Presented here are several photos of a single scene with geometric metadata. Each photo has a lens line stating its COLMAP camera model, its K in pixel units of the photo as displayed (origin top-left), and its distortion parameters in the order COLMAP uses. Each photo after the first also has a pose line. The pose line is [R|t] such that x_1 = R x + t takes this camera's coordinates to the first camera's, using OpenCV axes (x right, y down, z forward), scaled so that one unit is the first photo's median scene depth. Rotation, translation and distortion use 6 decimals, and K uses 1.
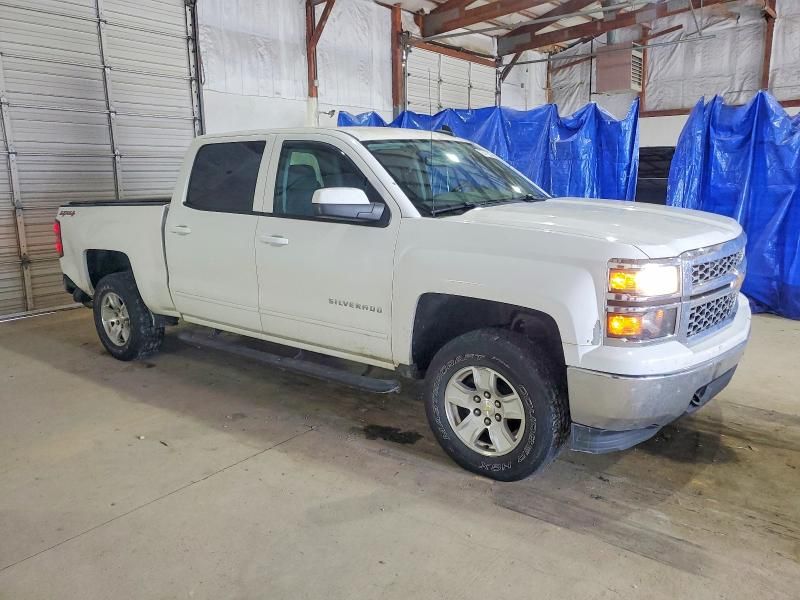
lens RADIAL K [[636.7, 0, 416.7], [0, 636.7, 324.1], [0, 0, 1]] dist [0.041280, -0.020997]
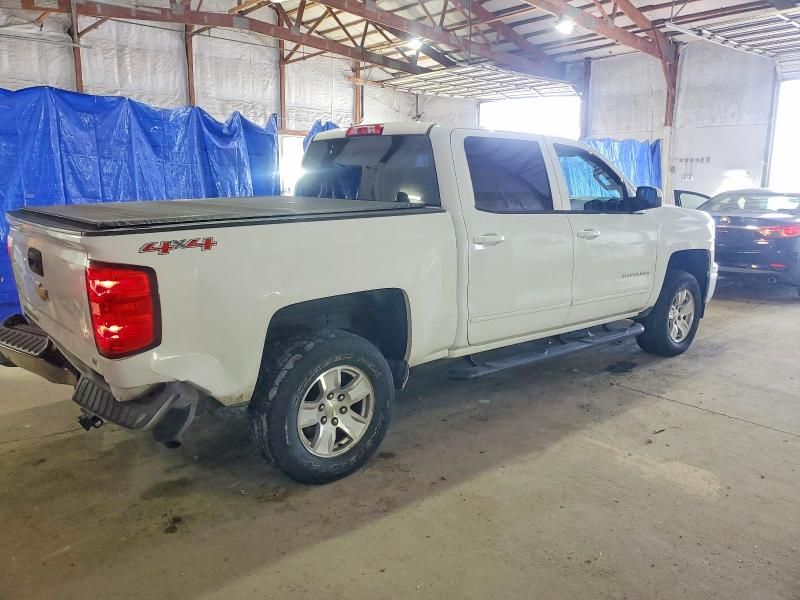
lens RADIAL K [[636.7, 0, 400.9], [0, 636.7, 299.8], [0, 0, 1]] dist [0.041280, -0.020997]
pose [[0.179002, -0.161850, 0.970445, -1.165500], [0.214225, 0.969121, 0.122115, -0.190970], [-0.960243, 0.186035, 0.208147, 0.930618]]
